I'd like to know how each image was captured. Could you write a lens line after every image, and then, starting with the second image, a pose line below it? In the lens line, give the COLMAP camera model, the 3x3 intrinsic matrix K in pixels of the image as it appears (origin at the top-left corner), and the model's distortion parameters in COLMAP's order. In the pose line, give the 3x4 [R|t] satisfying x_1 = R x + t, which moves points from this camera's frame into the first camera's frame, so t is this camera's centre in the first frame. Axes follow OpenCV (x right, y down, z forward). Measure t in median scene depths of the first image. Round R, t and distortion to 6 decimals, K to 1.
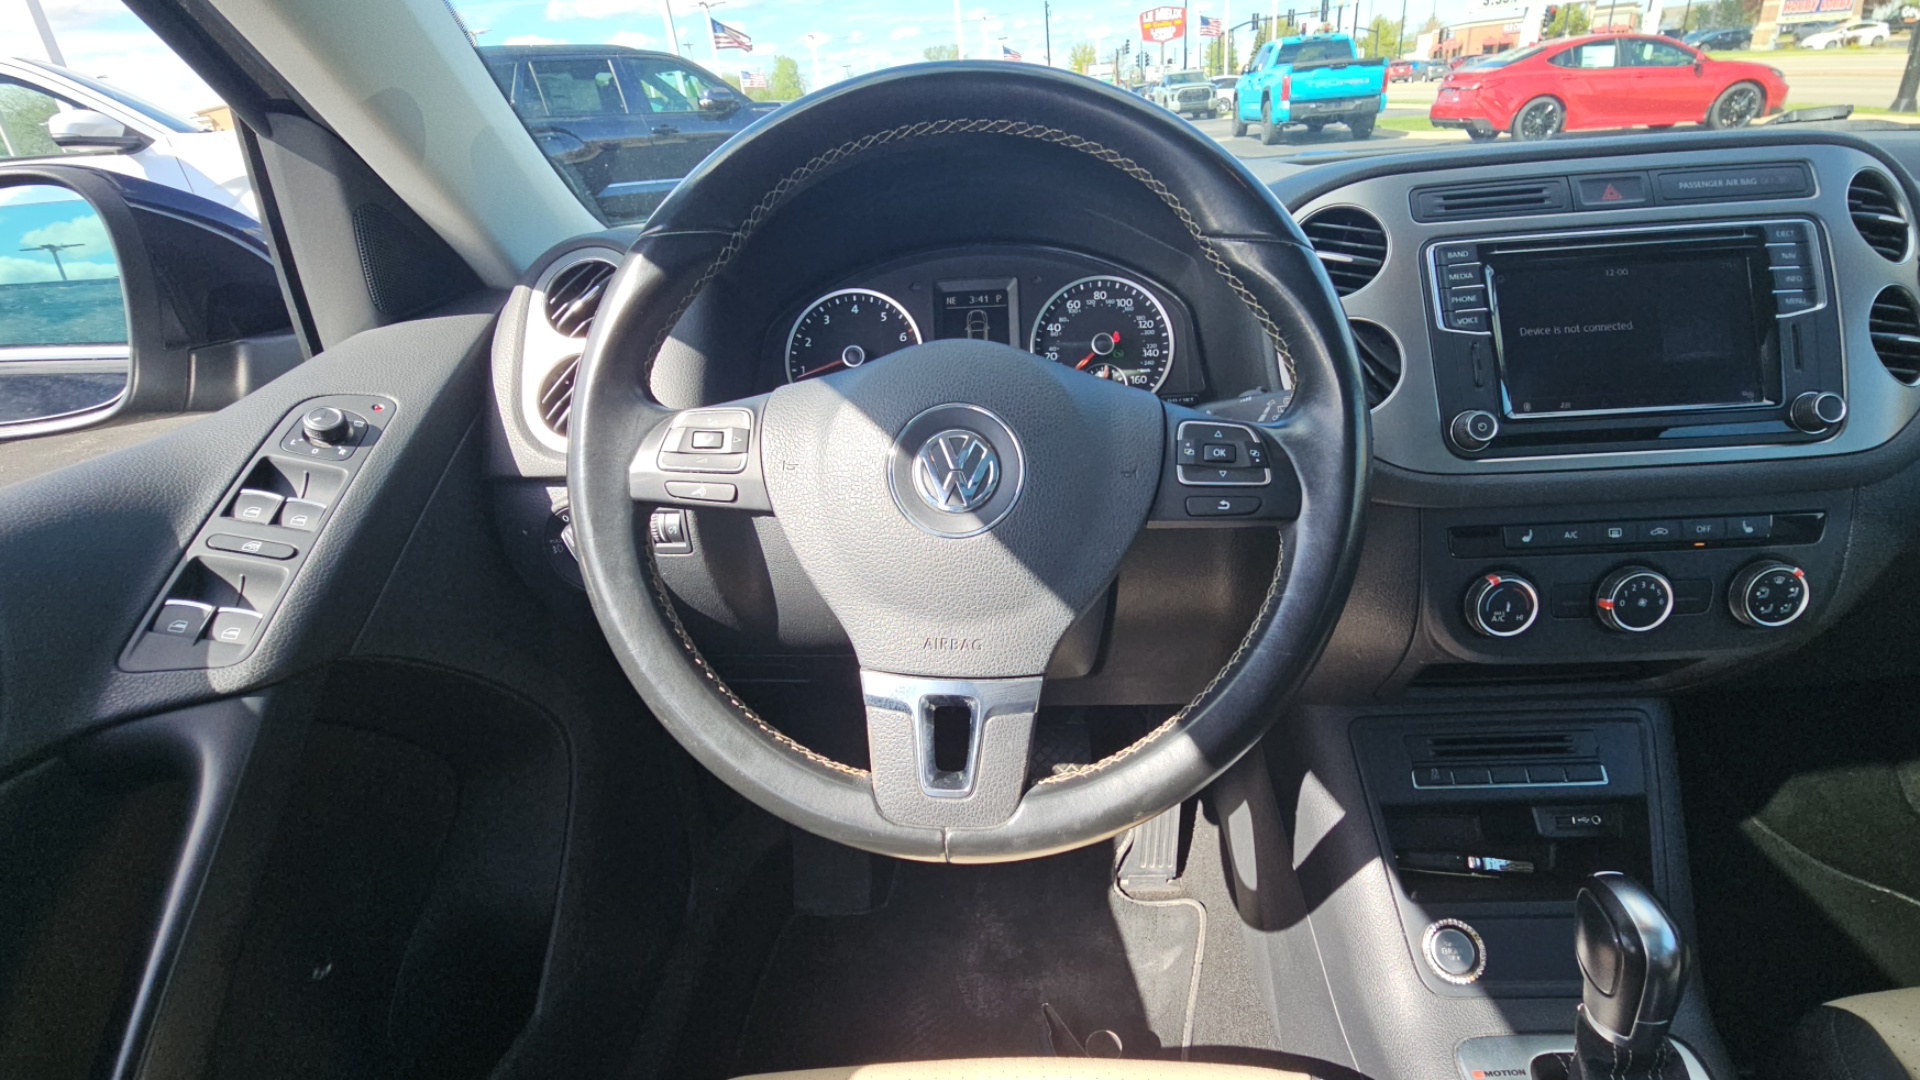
lens RADIAL K [[861.6, 0, 976.6], [0, 861.6, 544.0], [0, 0, 1]] dist [0.005398, -0.004639]
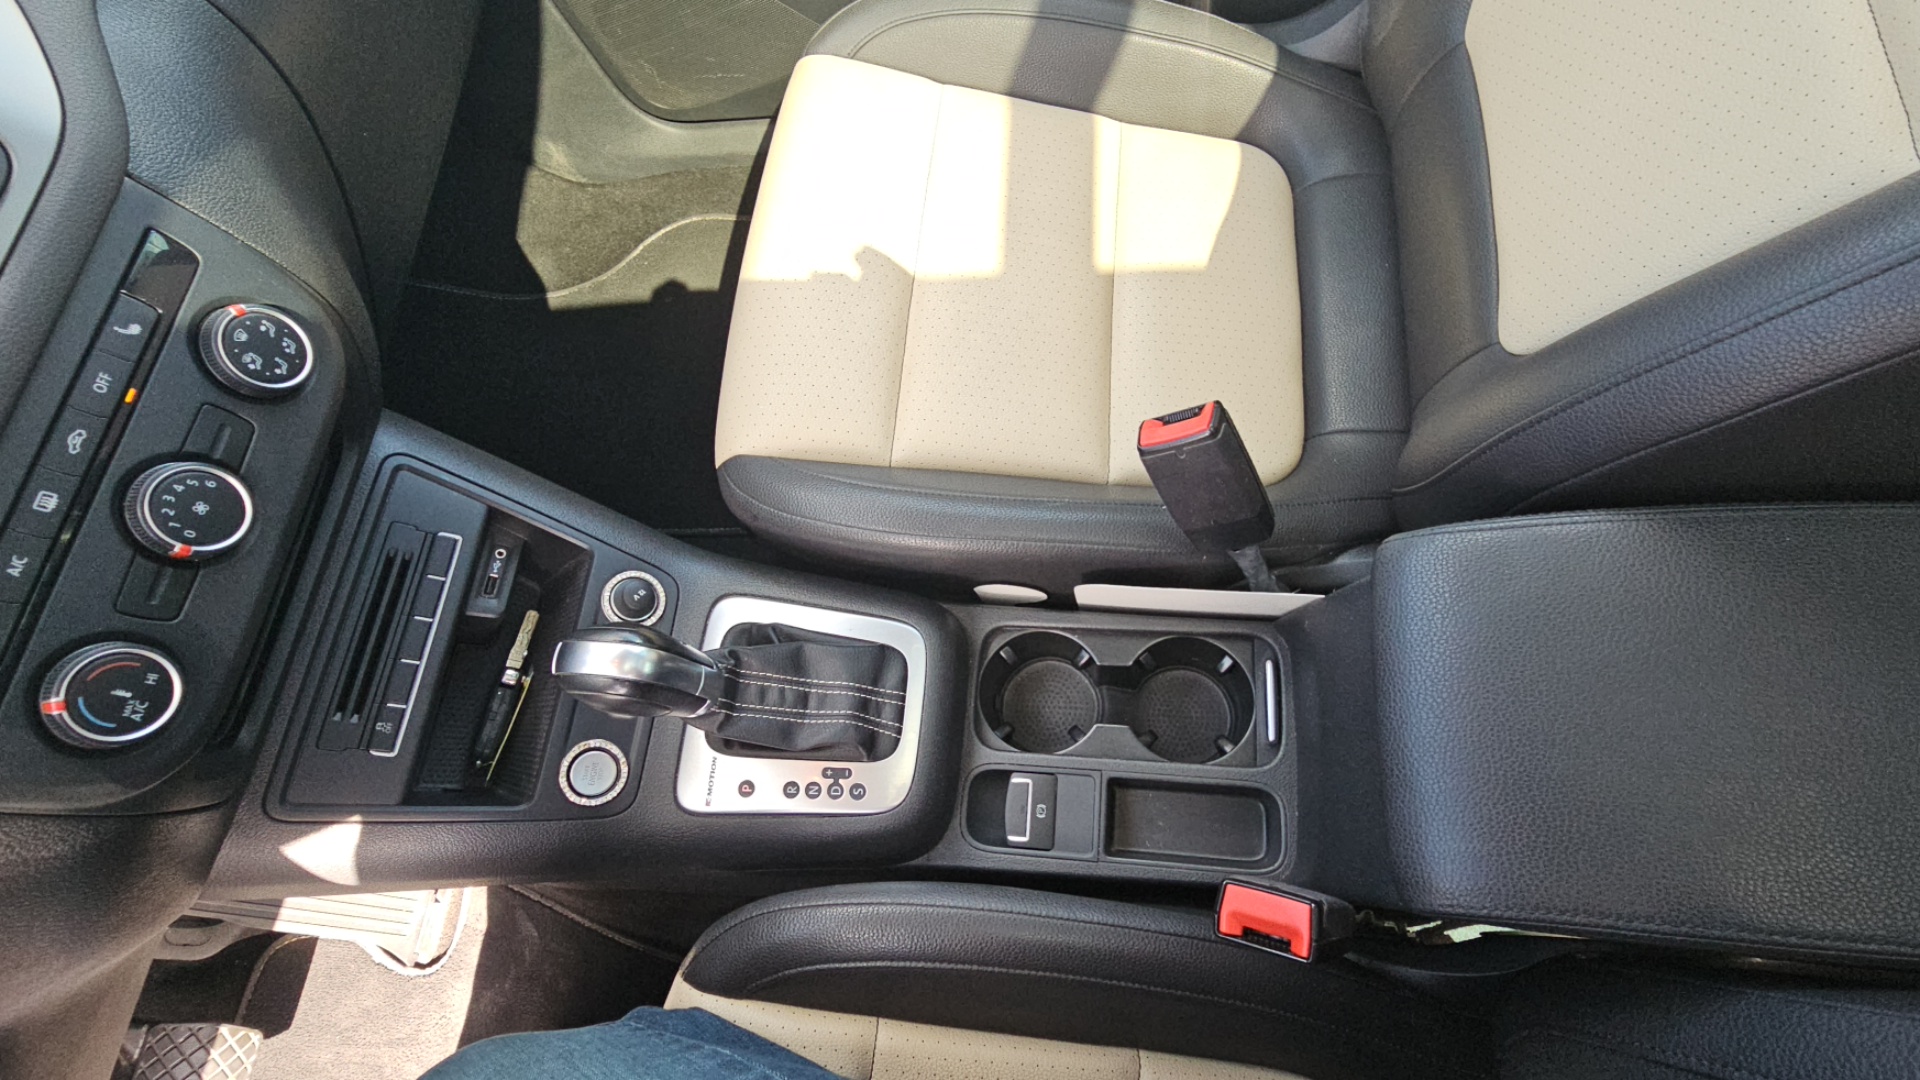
lens RADIAL K [[868.8, 0, 977.8], [0, 868.8, 539.8], [0, 0, 1]] dist [0.004321, -0.001260]
pose [[0.062606, -0.912968, 0.403199, 0.369673], [0.594571, 0.358595, 0.719649, -0.041443], [-0.801602, 0.194676, 0.565275, 0.074691]]
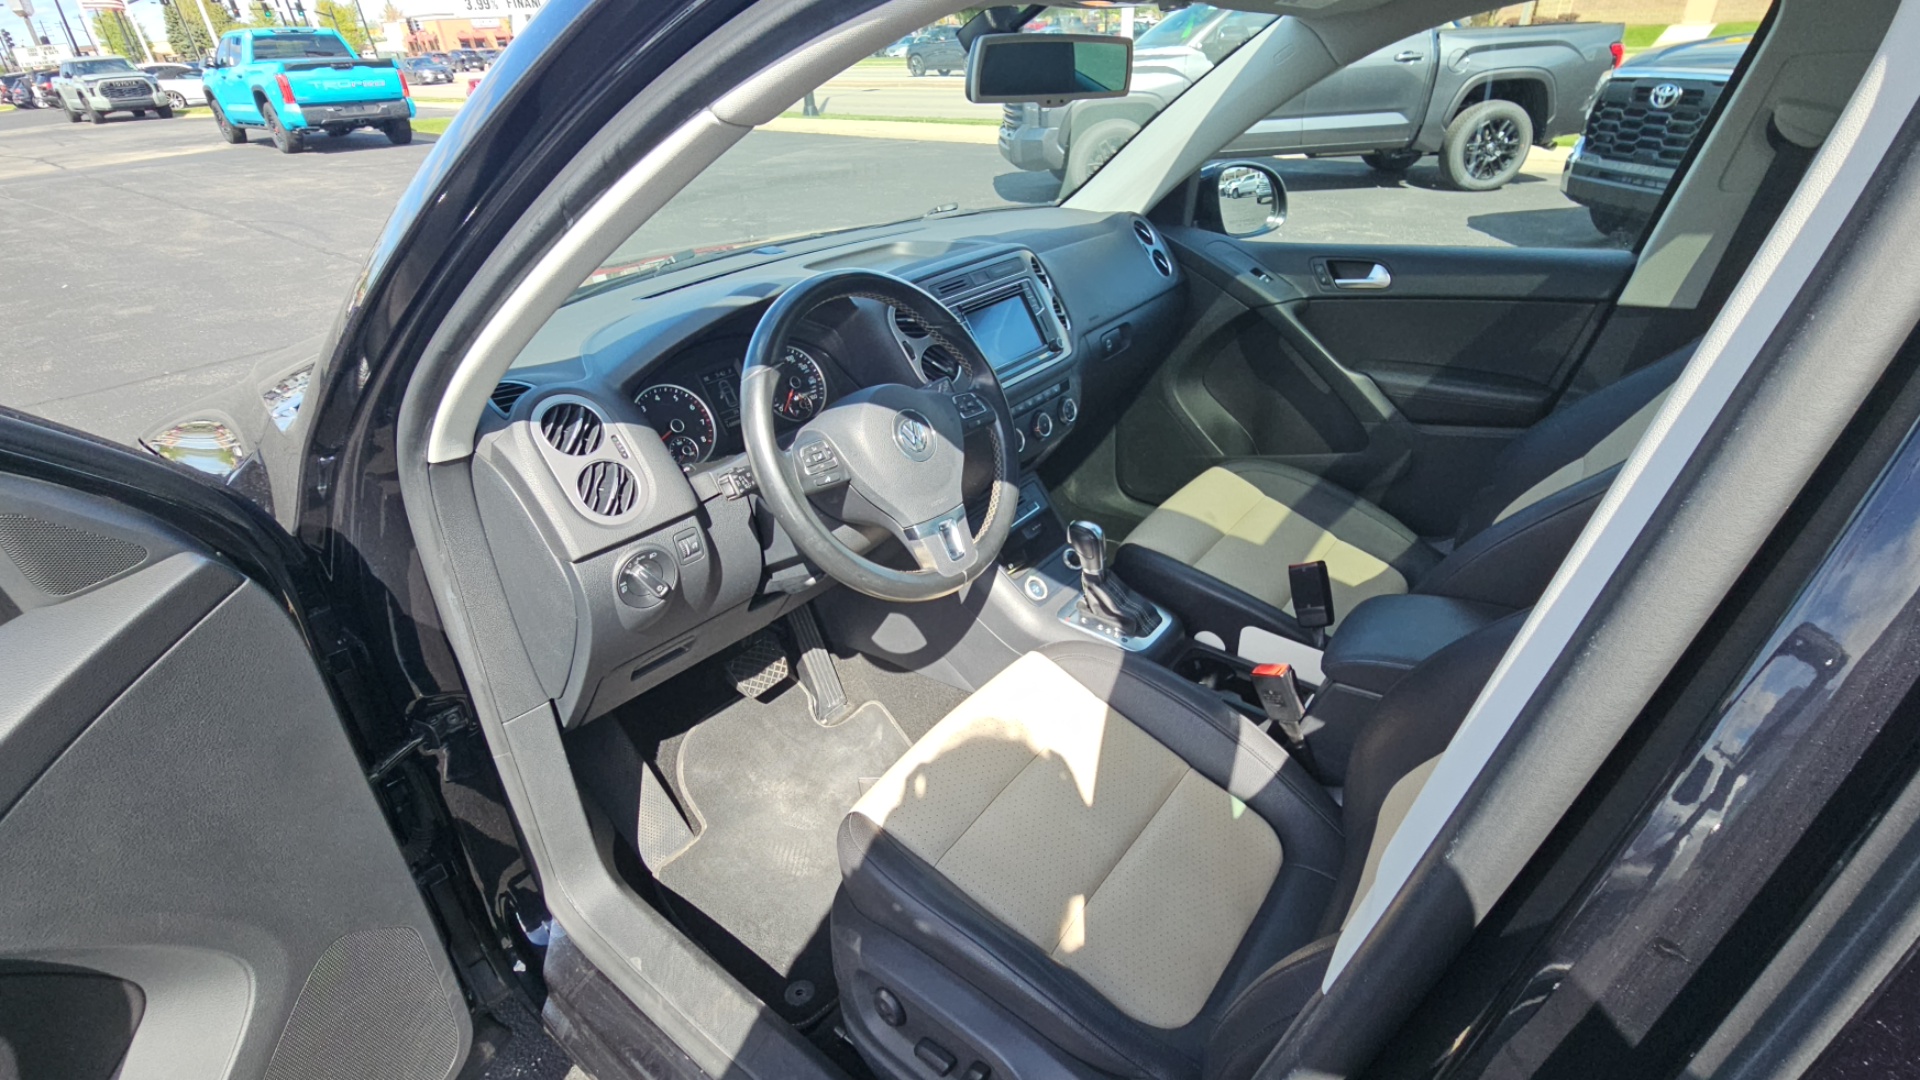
lens RADIAL K [[855.2, 0, 983.9], [0, 855.2, 548.7], [0, 0, 1]] dist [0.010903, -0.008932]
pose [[0.578114, -0.365563, 0.729485, -1.052496], [0.357981, 0.917022, 0.175844, -0.085646], [-0.733236, 0.159484, 0.661007, -0.416974]]
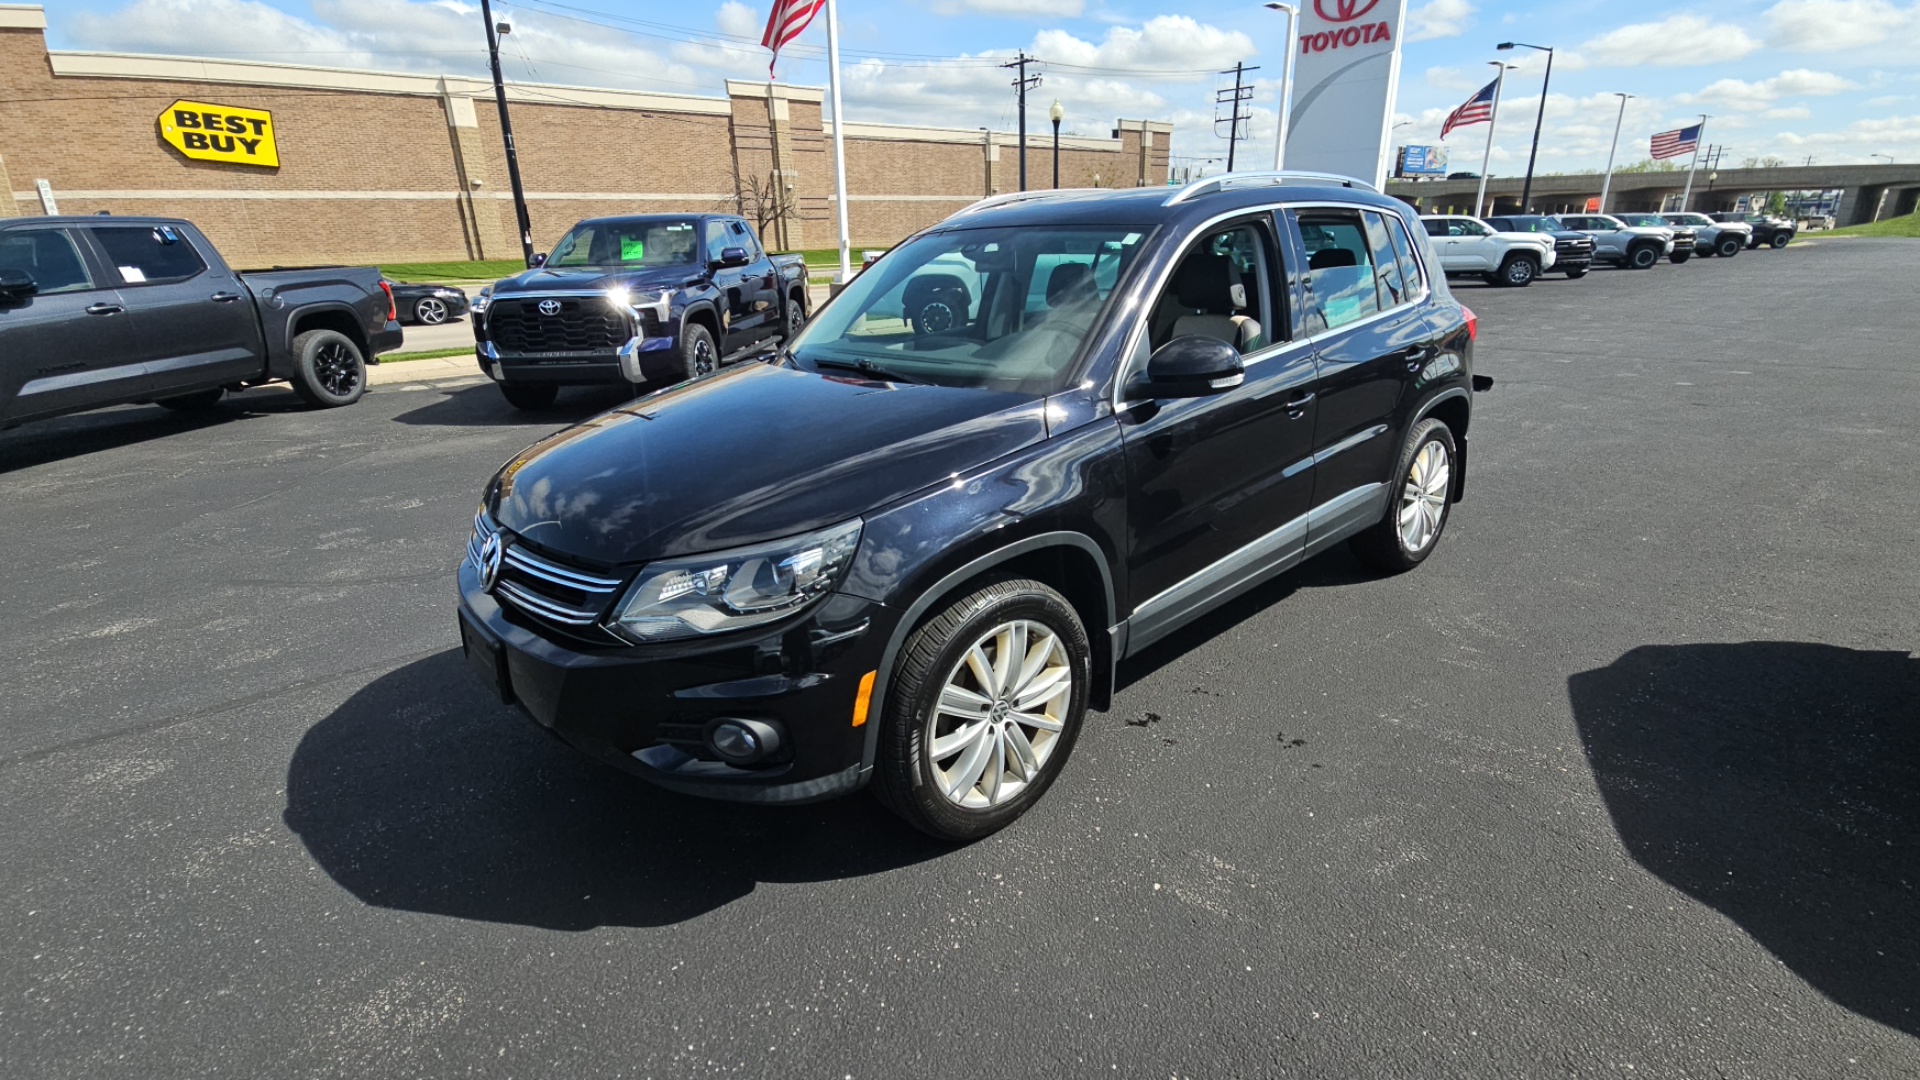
lens RADIAL K [[846.0, 0, 965.0], [0, 846.0, 547.9], [0, 0, 1]] dist [0.009499, -0.006063]
pose [[-0.673112, -0.161201, 0.721758, -2.906169], [0.405511, 0.735703, 0.542496, -1.964192], [-0.618450, 0.657842, -0.429841, 3.417219]]
